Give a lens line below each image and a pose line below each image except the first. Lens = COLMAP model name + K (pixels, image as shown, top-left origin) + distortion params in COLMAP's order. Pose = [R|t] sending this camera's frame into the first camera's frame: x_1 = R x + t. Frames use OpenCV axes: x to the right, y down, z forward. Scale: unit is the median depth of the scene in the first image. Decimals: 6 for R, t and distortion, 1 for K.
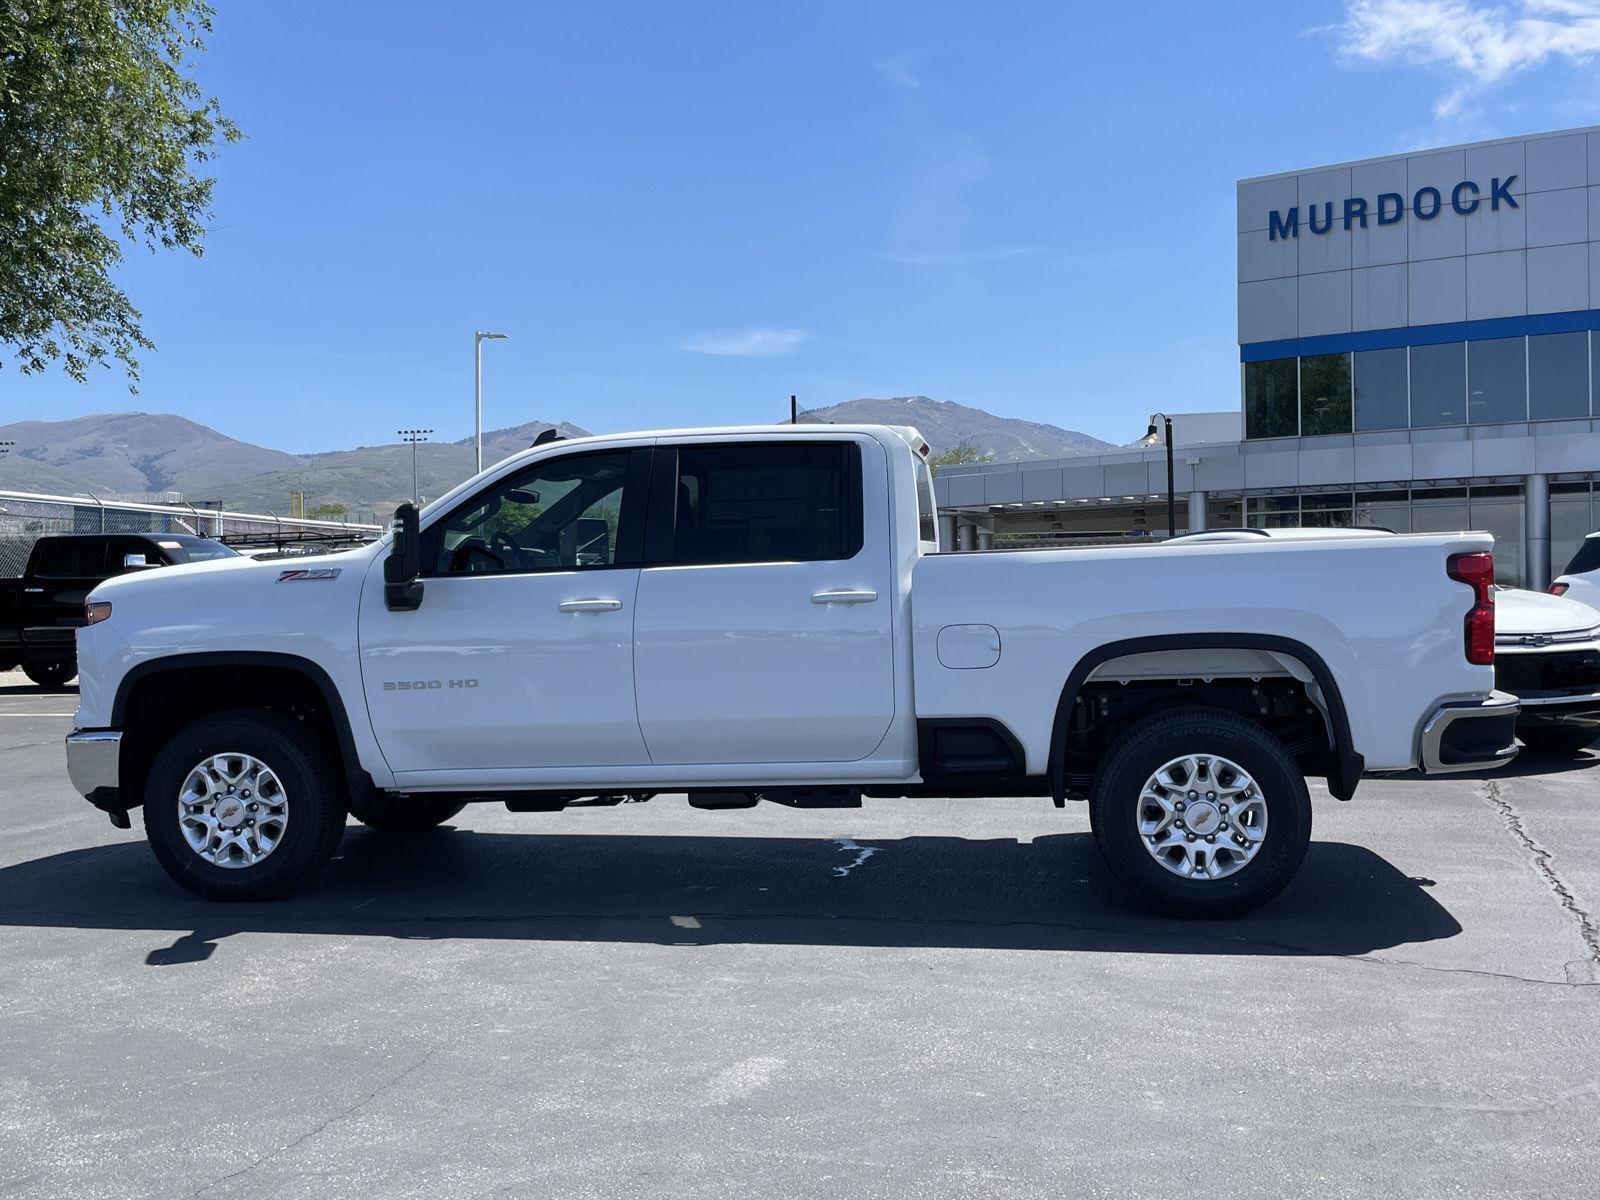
lens RADIAL K [[1516.7, 0, 803.4], [0, 1516.7, 594.3], [0, 0, 1]] dist [0.117257, -0.197013]
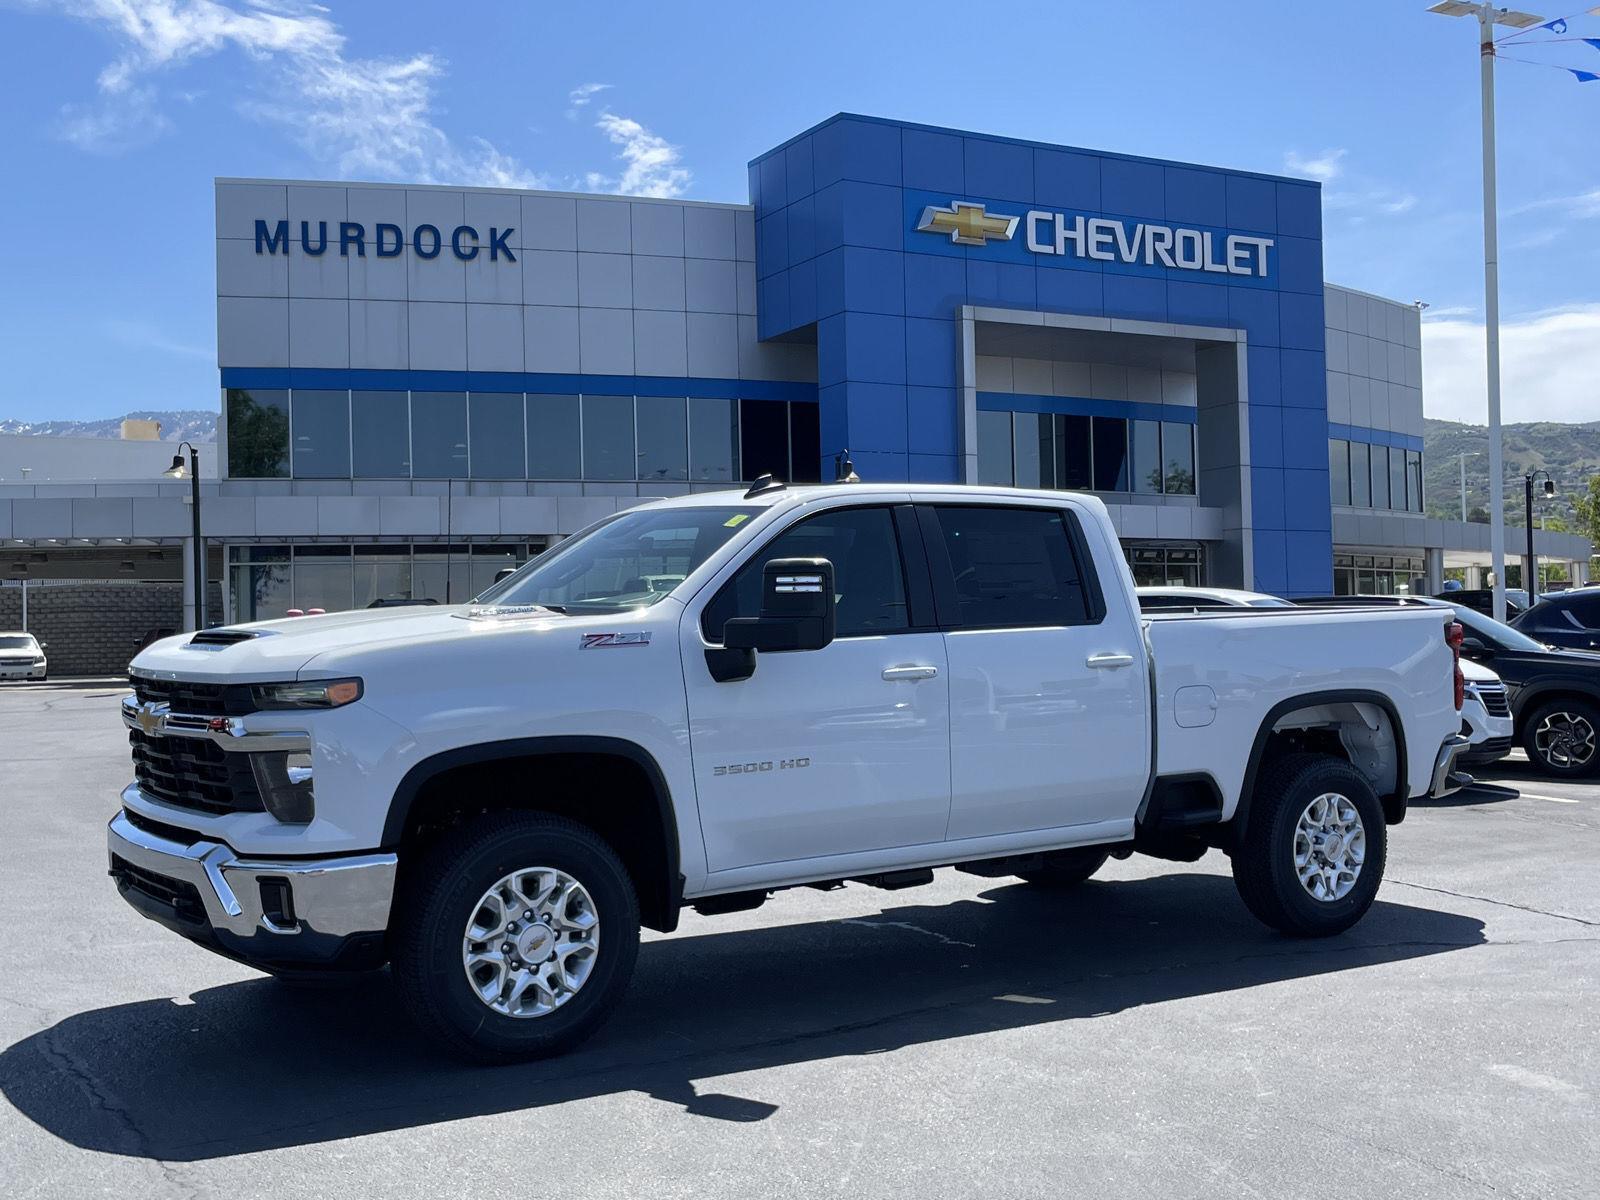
lens RADIAL K [[1778.0, 0, 806.5], [0, 1778.0, 596.7], [0, 0, 1]] dist [0.122331, -0.211134]
pose [[0.734751, 0.016546, 0.678135, -0.177419], [0.006297, 0.999493, -0.031210, -0.001086], [-0.678308, 0.027202, 0.734274, 0.046826]]
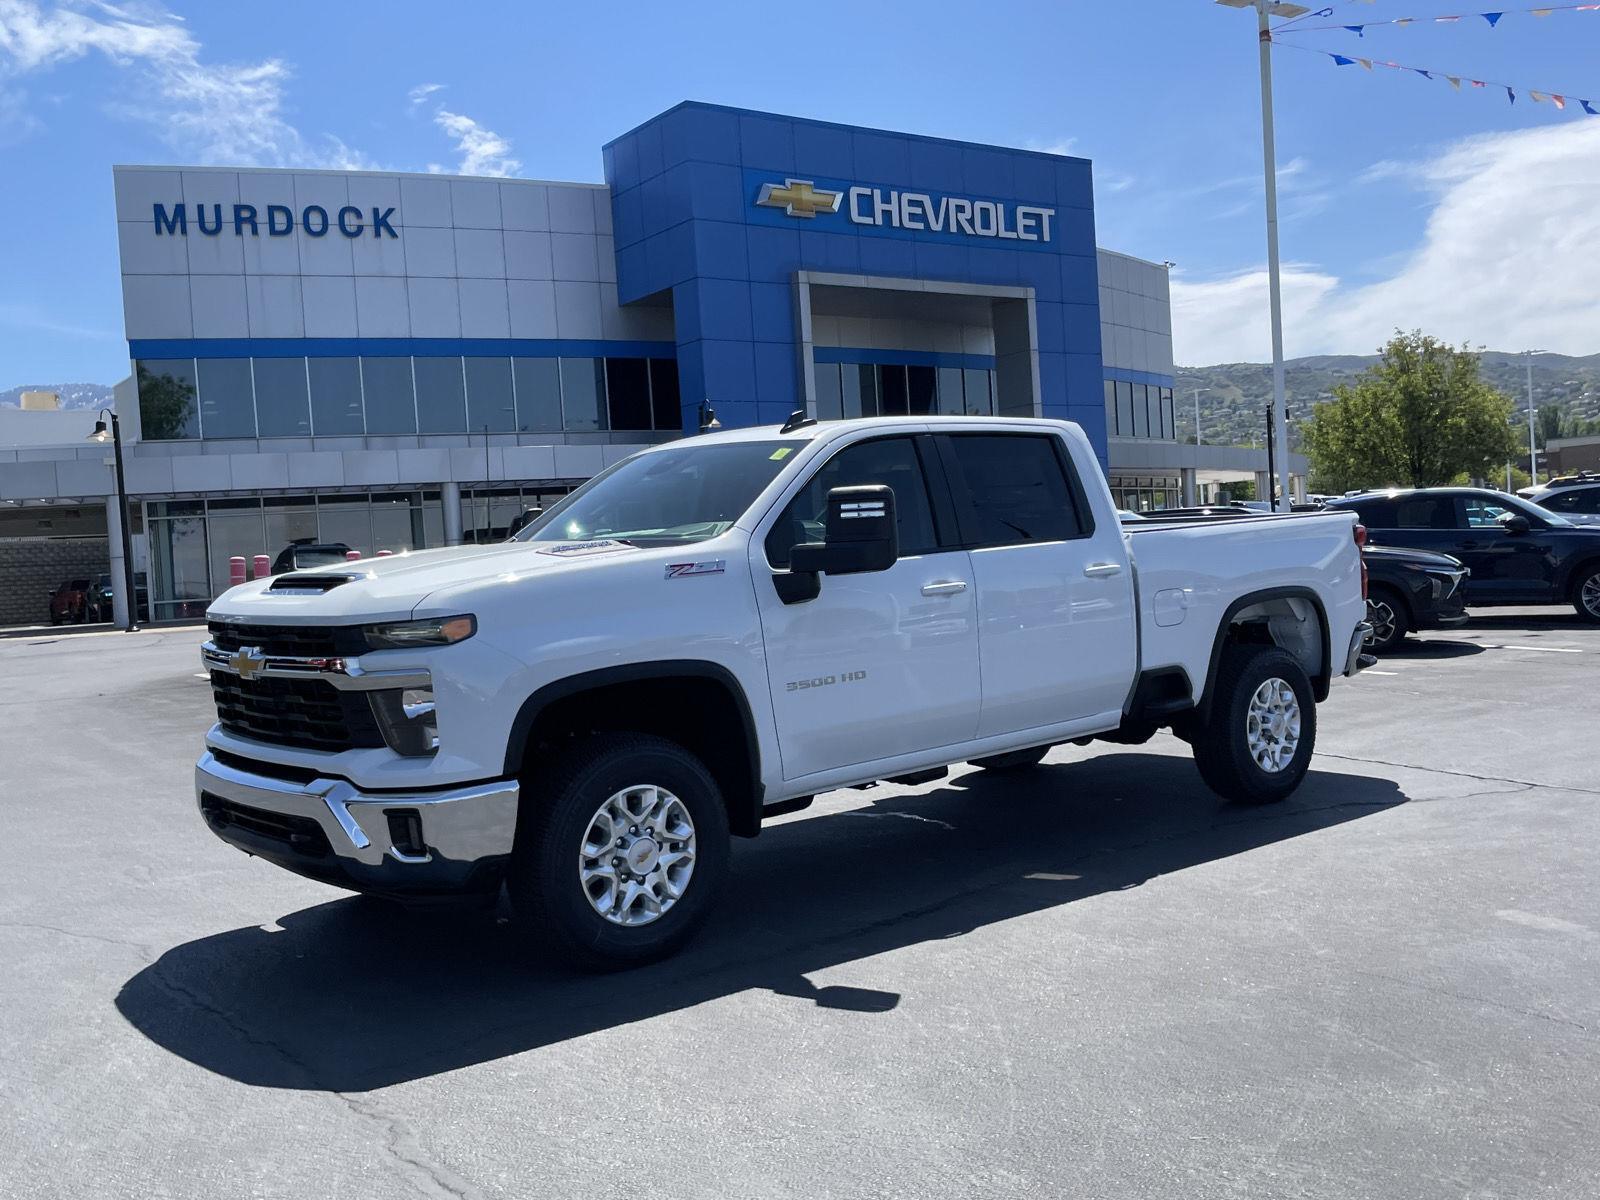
lens RADIAL K [[1516.7, 0, 803.4], [0, 1516.7, 594.3], [0, 0, 1]] dist [0.117257, -0.197013]
pose [[0.657729, -0.043406, 0.752003, -0.184868], [0.048009, 0.998724, 0.015656, -0.001728], [-0.751723, 0.025805, 0.658974, 0.077541]]
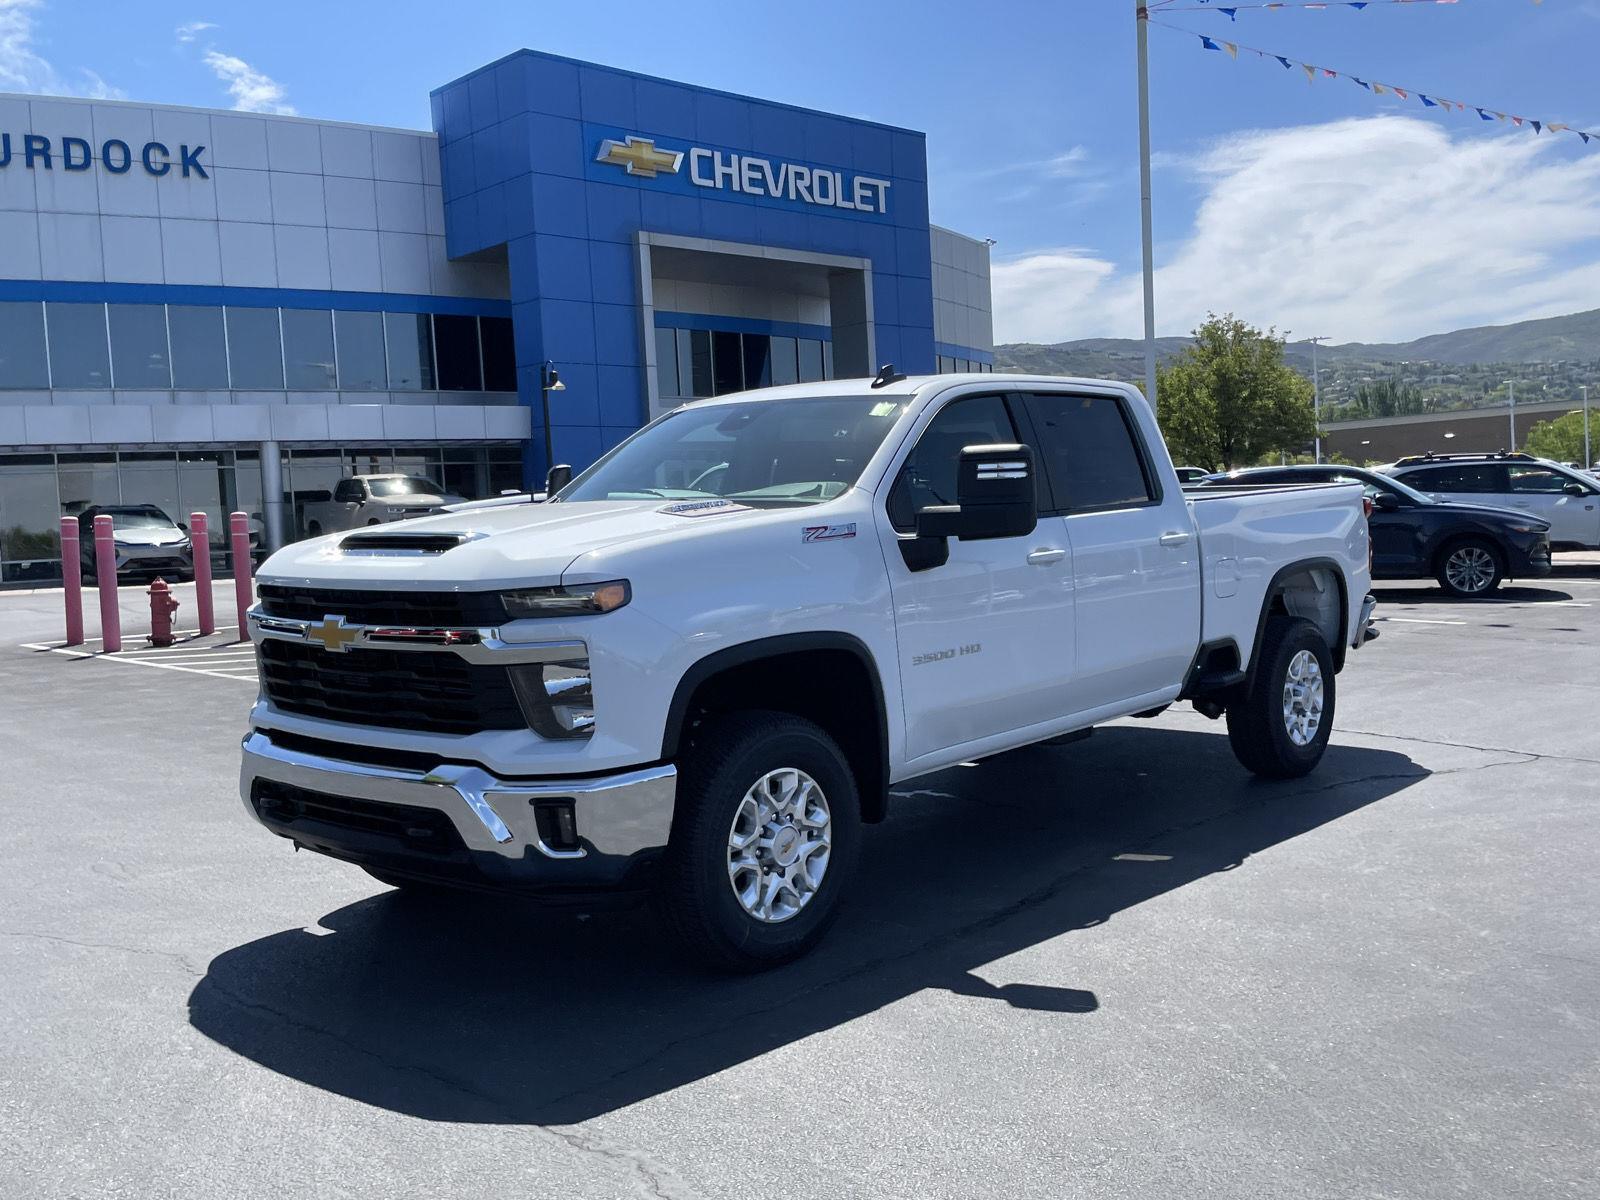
lens RADIAL K [[1516.3, 0, 804.8], [0, 1516.3, 595.0], [0, 0, 1]] dist [0.105992, -0.149884]
pose [[0.548550, -0.054871, 0.834315, -0.196471], [0.037034, 0.998459, 0.041317, -0.002570], [-0.835297, 0.008234, 0.549737, 0.115401]]
